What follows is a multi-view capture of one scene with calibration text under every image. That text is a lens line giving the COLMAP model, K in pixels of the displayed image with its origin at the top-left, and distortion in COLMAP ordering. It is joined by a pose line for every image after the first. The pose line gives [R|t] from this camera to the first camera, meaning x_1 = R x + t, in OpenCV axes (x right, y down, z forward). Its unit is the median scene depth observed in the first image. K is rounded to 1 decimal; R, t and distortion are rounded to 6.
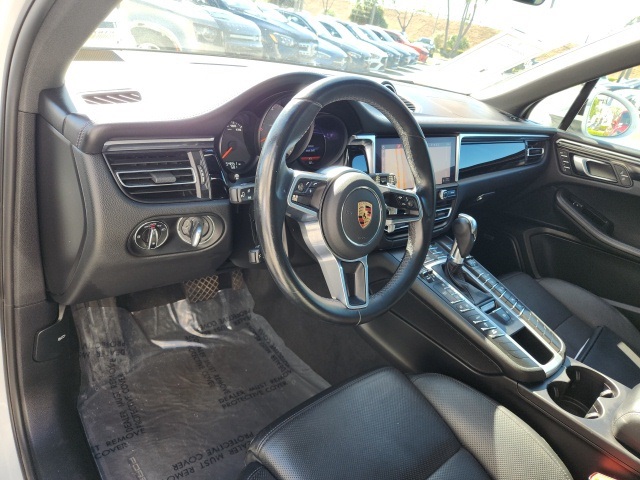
lens RADIAL K [[429.2, 0, 316.1], [0, 429.2, 240.7], [0, 0, 1]] dist [0.058901, -0.050225]
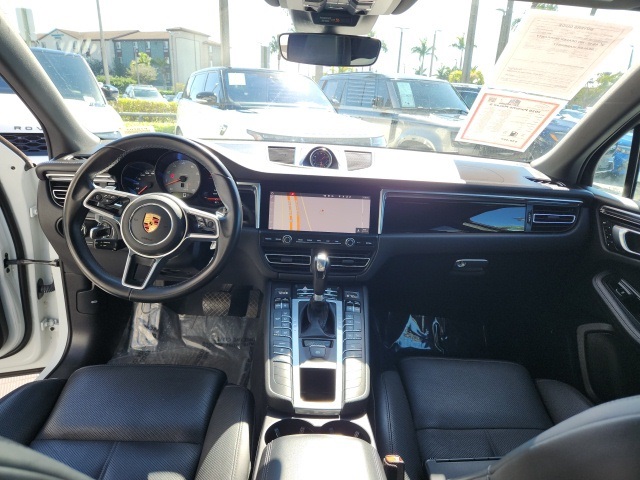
lens RADIAL K [[429.2, 0, 316.1], [0, 429.2, 240.7], [0, 0, 1]] dist [0.058901, -0.050225]
pose [[0.768827, 0.059176, -0.636713, 0.853543], [-0.201268, 0.967496, -0.153111, 0.061865], [0.606957, 0.245866, 0.755747, 0.153275]]
